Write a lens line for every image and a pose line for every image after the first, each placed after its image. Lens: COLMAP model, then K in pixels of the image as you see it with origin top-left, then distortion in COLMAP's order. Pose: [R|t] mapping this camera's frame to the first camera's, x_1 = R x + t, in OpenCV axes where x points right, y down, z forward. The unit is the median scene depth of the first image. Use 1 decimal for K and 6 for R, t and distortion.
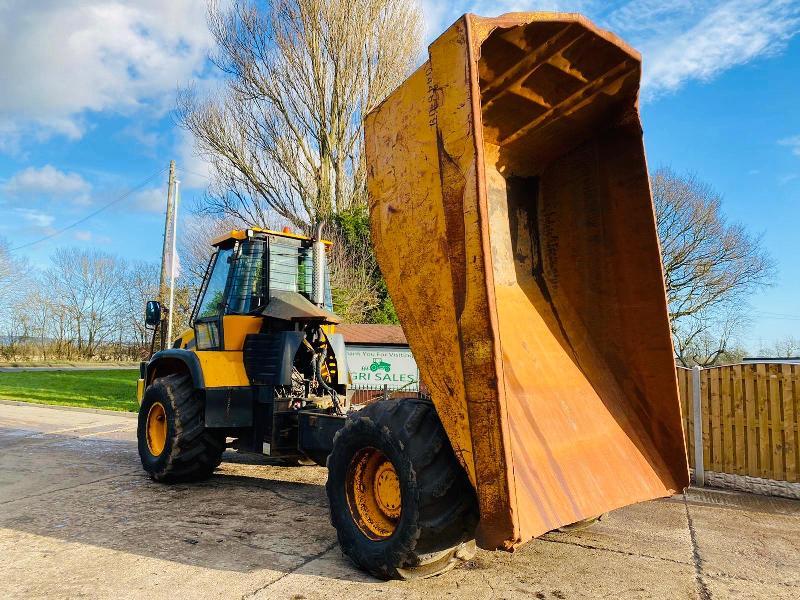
lens RADIAL K [[637.8, 0, 395.3], [0, 637.8, 317.2], [0, 0, 1]] dist [0.087722, -0.184271]
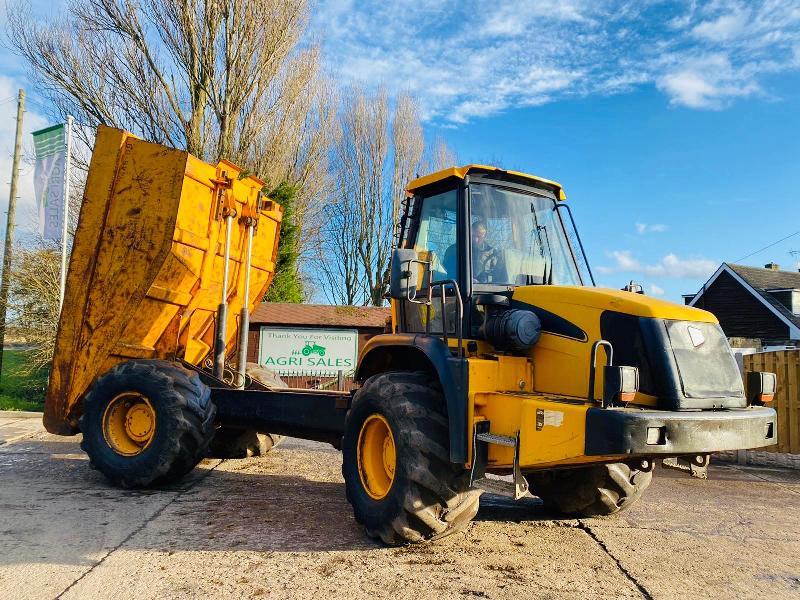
lens RADIAL K [[634.5, 0, 403.7], [0, 634.5, 324.3], [0, 0, 1]] dist [0.014134, -0.037076]
pose [[0.936882, 0.012936, 0.349407, -0.418381], [-0.027618, 0.998931, 0.037070, 0.007182], [-0.348554, -0.044380, 0.936238, 0.223694]]
